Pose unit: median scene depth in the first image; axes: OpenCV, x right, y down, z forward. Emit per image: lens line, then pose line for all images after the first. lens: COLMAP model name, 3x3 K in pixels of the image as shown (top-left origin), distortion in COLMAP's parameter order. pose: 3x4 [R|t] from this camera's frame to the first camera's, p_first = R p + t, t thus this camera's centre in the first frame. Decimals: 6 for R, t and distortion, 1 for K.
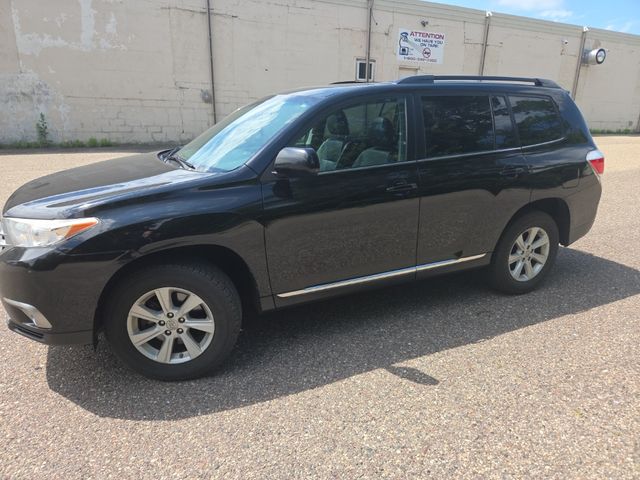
lens RADIAL K [[425.7, 0, 316.9], [0, 425.7, 243.7], [0, 0, 1]] dist [0.067310, -0.050626]
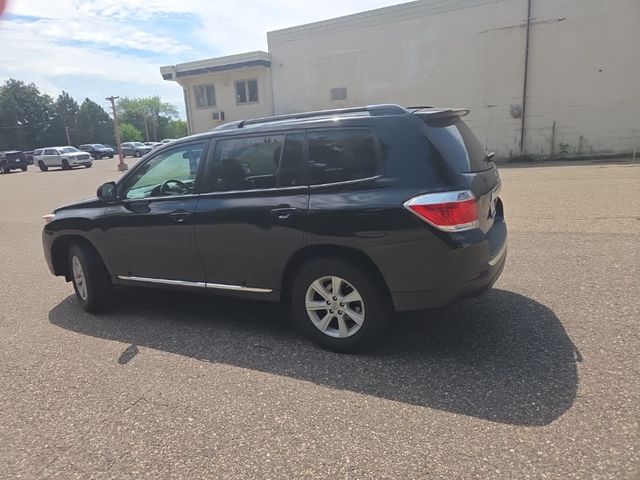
lens RADIAL K [[425.7, 0, 314.1], [0, 425.7, 235.7], [0, 0, 1]] dist [0.067310, -0.050626]
pose [[0.601545, 0.126472, -0.788764, 0.300584], [-0.163112, 0.986032, 0.033706, -0.037175], [0.782009, 0.108381, 0.613772, 0.112568]]
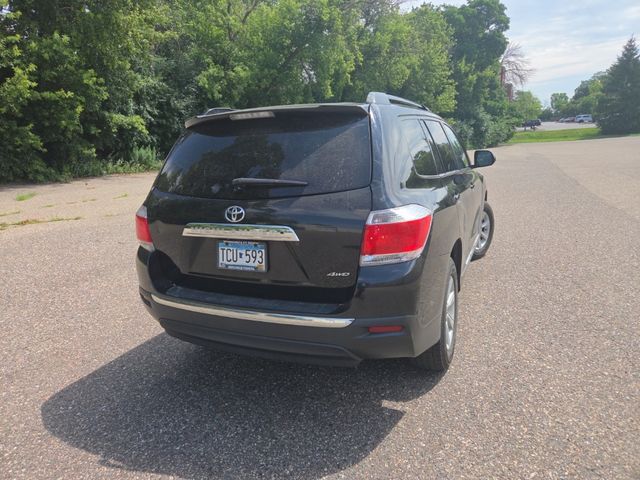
lens RADIAL K [[425.7, 0, 317.7], [0, 425.7, 237.3], [0, 0, 1]] dist [0.067310, -0.050626]
pose [[-0.767876, 0.167992, -0.618179, 0.244183], [-0.155509, 0.887253, 0.434281, -0.144261], [0.621436, 0.429606, -0.655176, 0.463399]]
